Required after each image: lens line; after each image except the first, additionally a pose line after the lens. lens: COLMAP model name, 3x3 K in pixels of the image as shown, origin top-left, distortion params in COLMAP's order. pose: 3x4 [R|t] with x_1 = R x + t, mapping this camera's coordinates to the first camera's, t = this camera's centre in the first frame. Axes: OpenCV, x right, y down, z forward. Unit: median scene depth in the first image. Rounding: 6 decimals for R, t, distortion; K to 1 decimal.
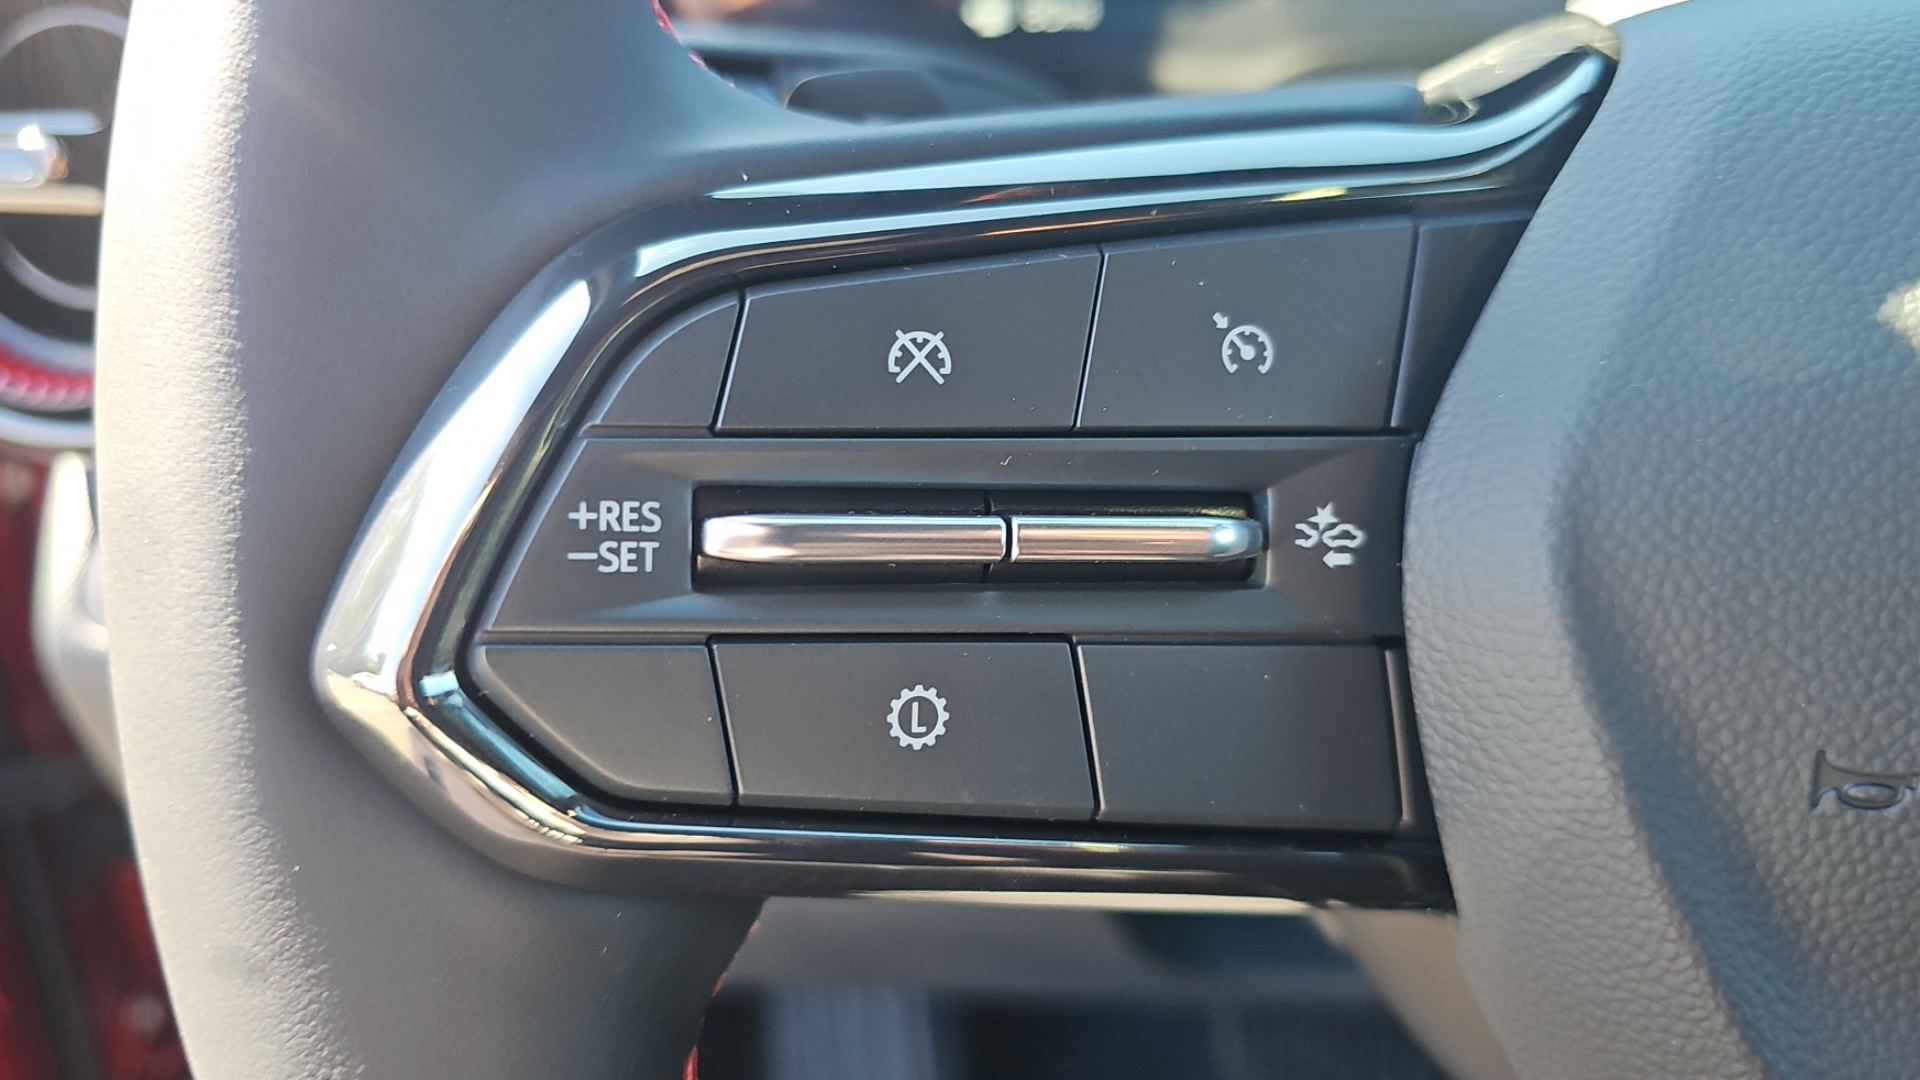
lens RADIAL K [[1380.4, 0, 960.0], [0, 1380.4, 540.0], [0, 0, 1]] dist [0.076853, -0.114762]
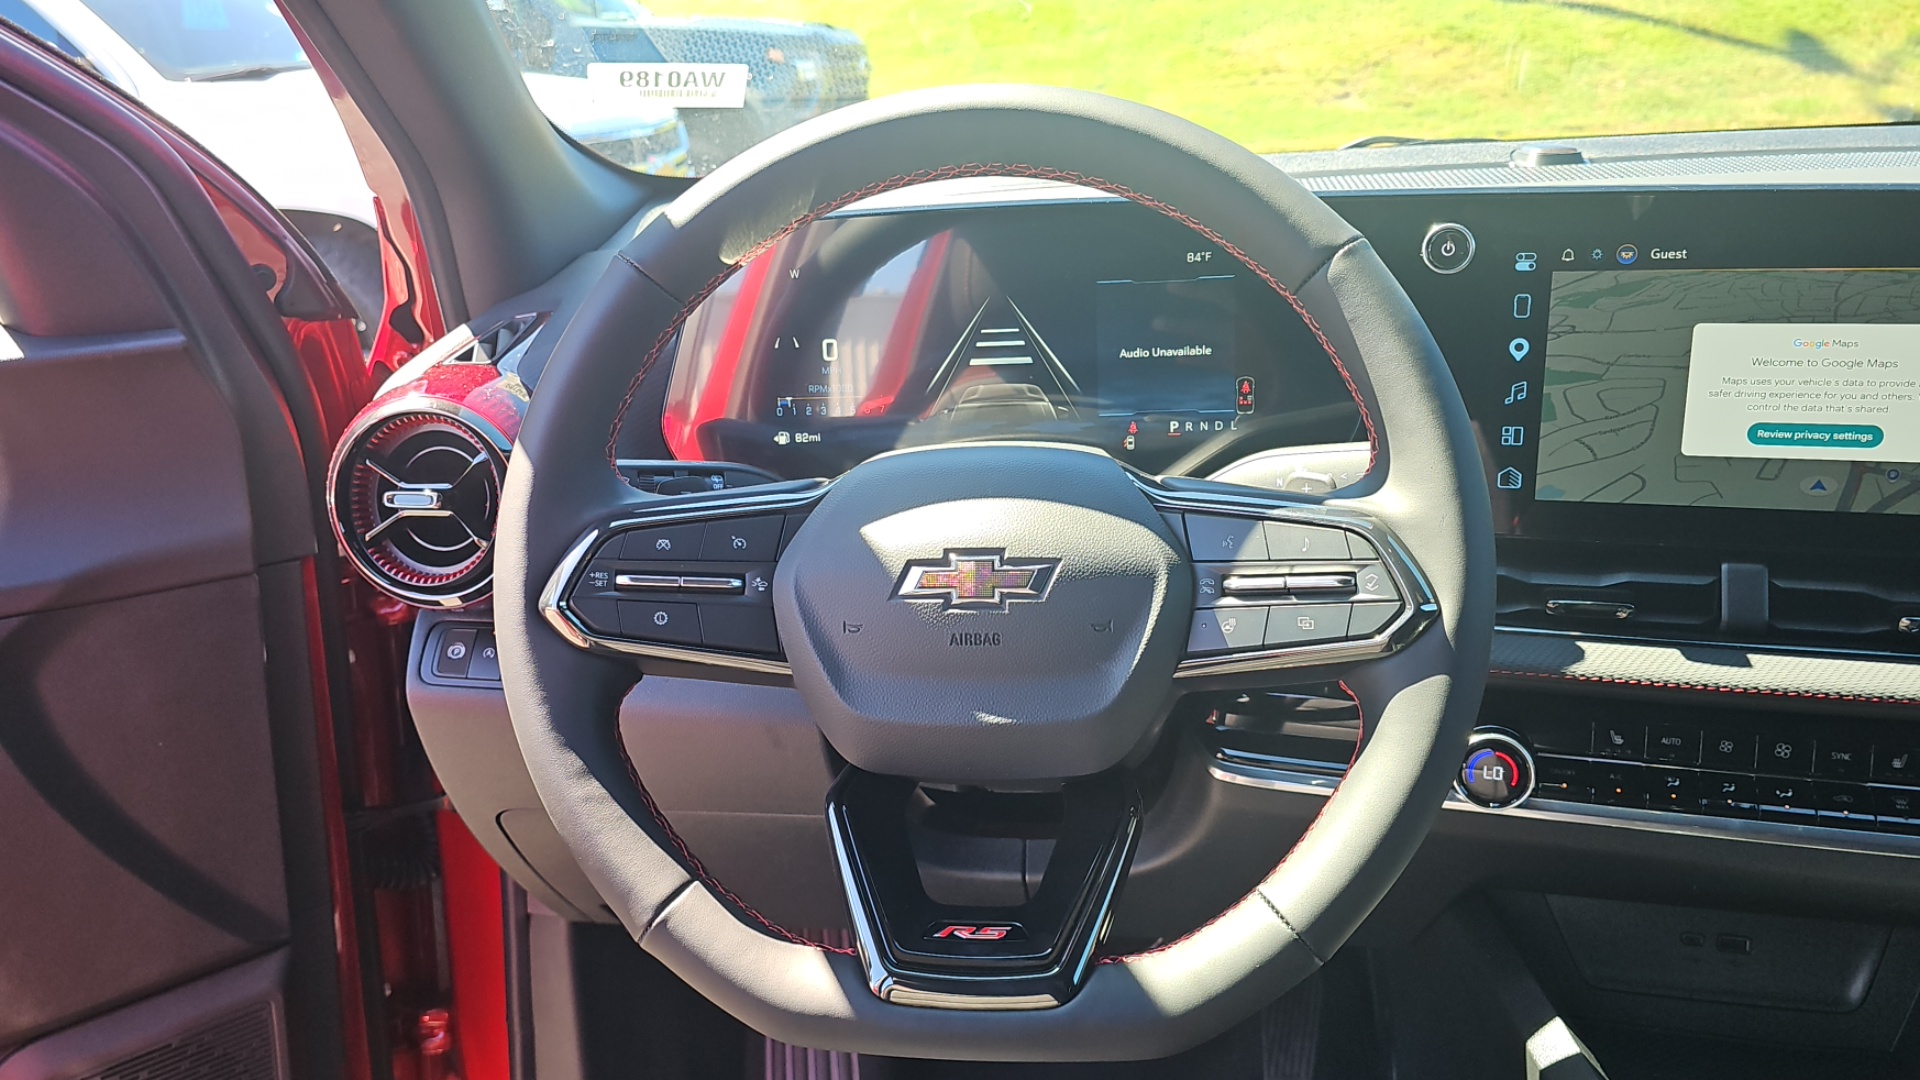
lens RADIAL K [[1380.4, 0, 960.0], [0, 1380.4, 540.0], [0, 0, 1]] dist [0.076853, -0.114762]
pose [[0.996863, -0.005389, -0.078959, 1.428742], [-0.007647, 0.986451, -0.163876, 0.658219], [0.078772, 0.163966, 0.983316, -3.797826]]
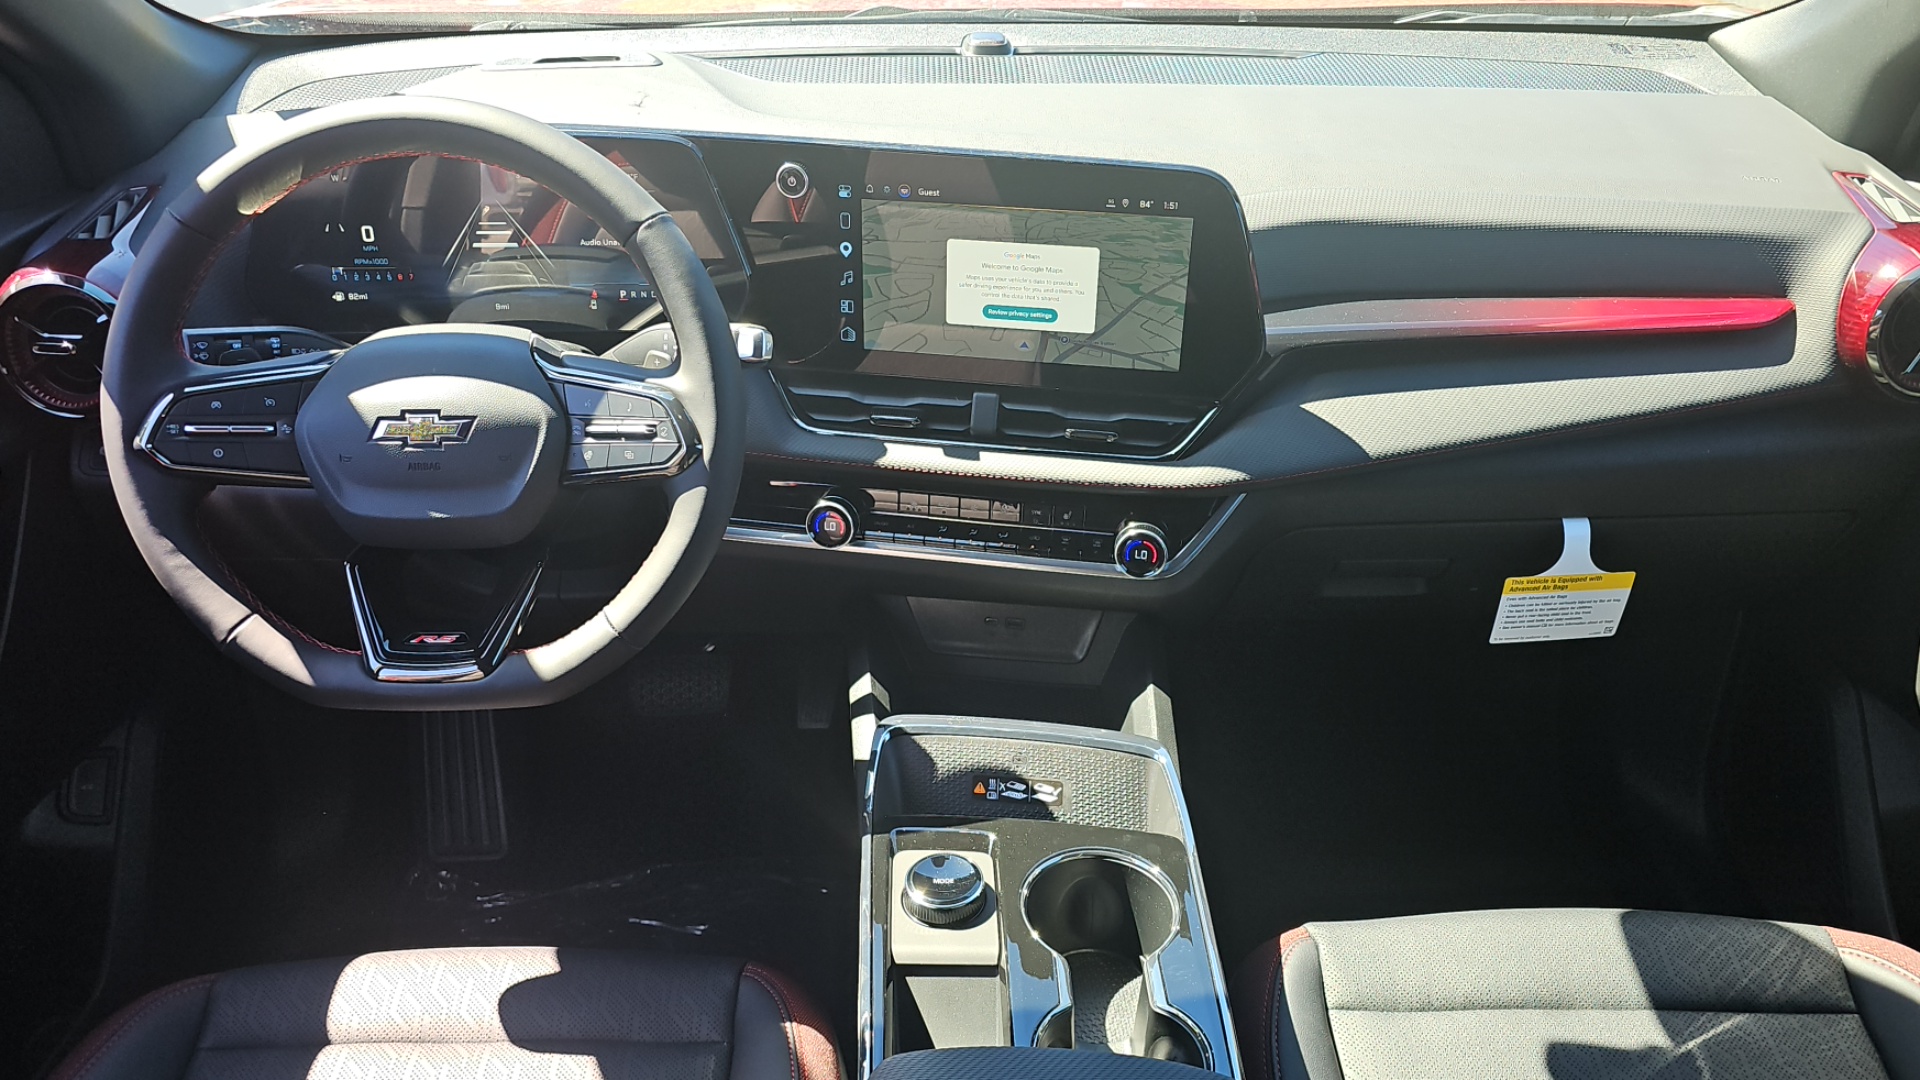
lens RADIAL K [[1380.4, 0, 960.0], [0, 1380.4, 540.0], [0, 0, 1]] dist [0.076853, -0.114762]
pose [[0.998075, -0.009840, 0.061238, 3.619201], [0.006612, 0.998588, 0.052702, 0.234231], [-0.061670, -0.052196, 0.996731, -7.026811]]
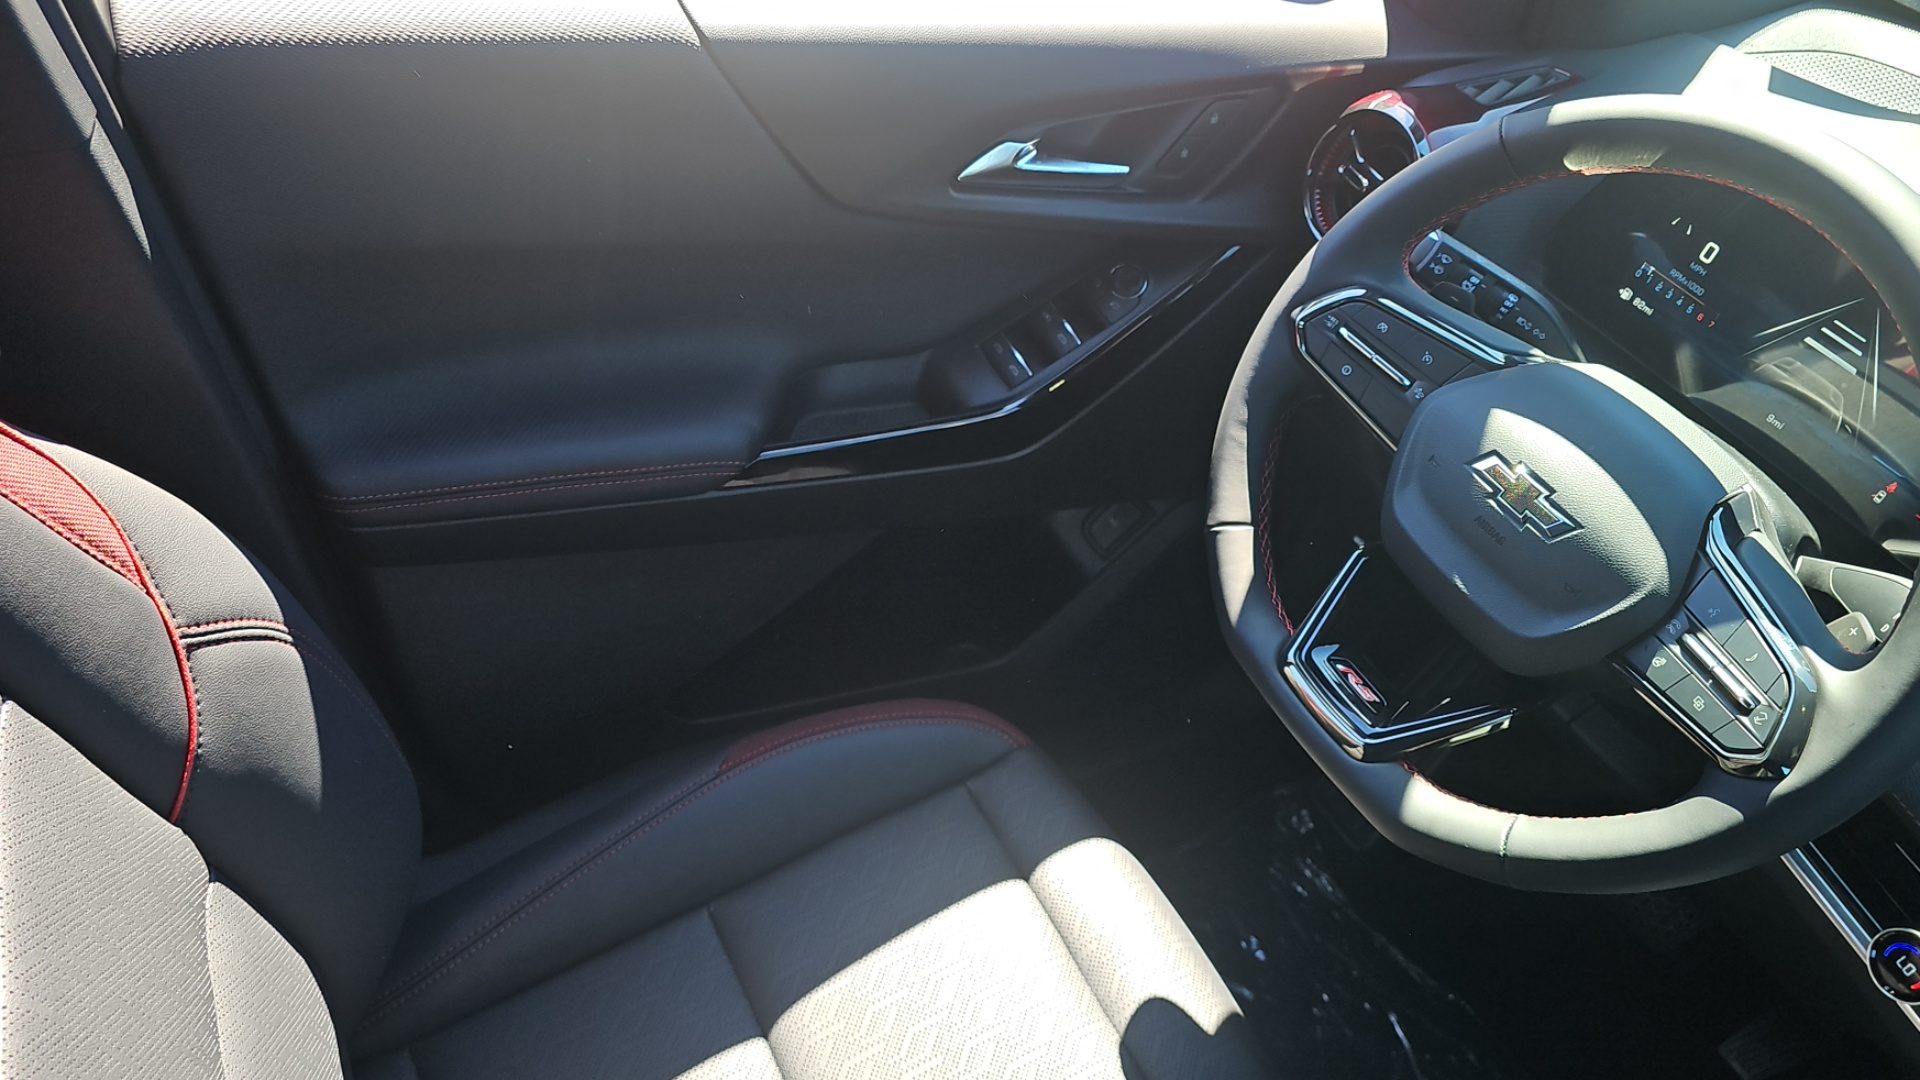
lens RADIAL K [[1393.8, 0, 956.3], [0, 1393.8, 530.2], [0, 0, 1]] dist [0.052553, -0.123624]
pose [[0.481758, 0.657906, -0.578851, 3.591258], [-0.559294, 0.739369, 0.374864, -0.802897], [0.674610, 0.143154, 0.724160, -5.214557]]
